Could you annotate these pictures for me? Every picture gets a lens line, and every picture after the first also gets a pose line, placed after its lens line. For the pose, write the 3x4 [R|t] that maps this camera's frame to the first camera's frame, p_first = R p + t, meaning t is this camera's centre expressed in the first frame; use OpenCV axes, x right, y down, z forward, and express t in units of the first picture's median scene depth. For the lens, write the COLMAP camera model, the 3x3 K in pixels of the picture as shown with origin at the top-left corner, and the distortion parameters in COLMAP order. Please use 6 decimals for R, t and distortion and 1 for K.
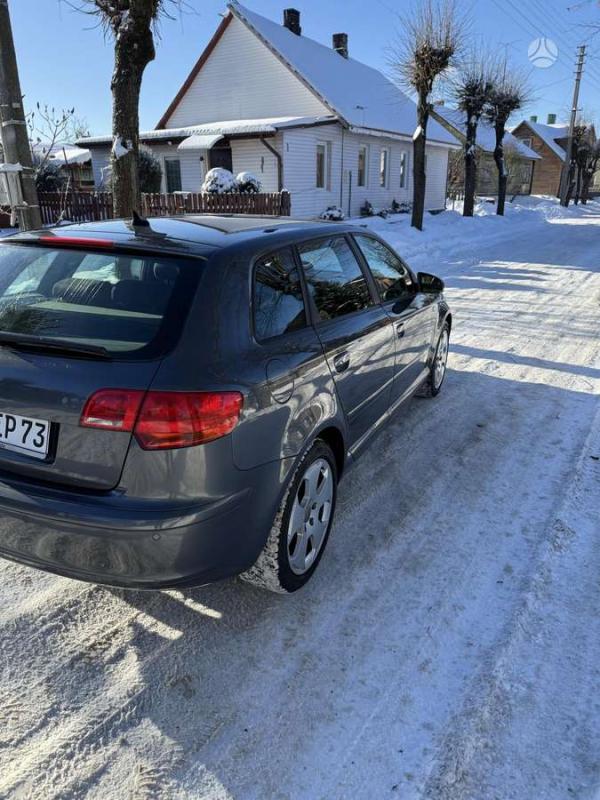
lens RADIAL K [[563.8, 0, 299.1], [0, 563.8, 396.3], [0, 0, 1]] dist [0.031456, -0.039279]
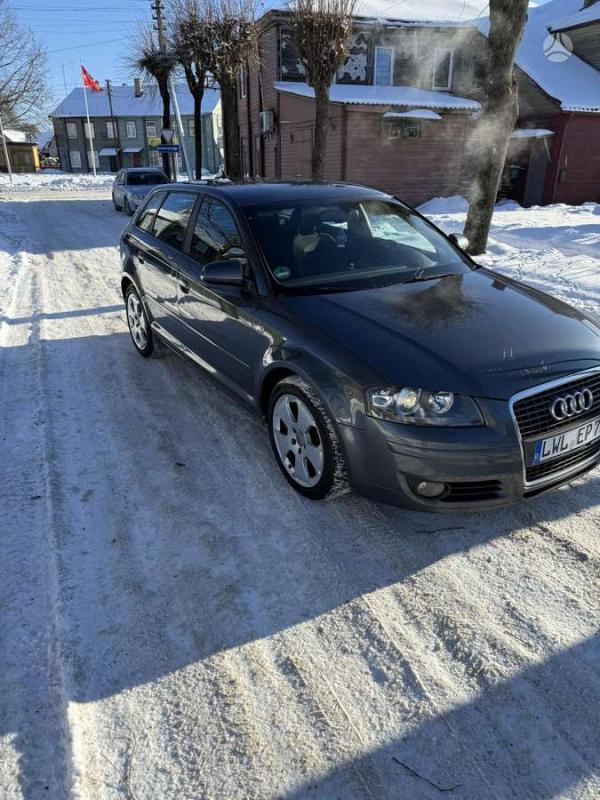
lens RADIAL K [[563.8, 0, 299.1], [0, 563.8, 401.1], [0, 0, 1]] dist [0.031456, -0.039279]
pose [[-0.548987, 0.314604, -0.774363, 0.875412], [-0.298429, 0.791615, 0.533185, -0.524483], [0.780739, 0.523804, -0.340700, 1.463181]]
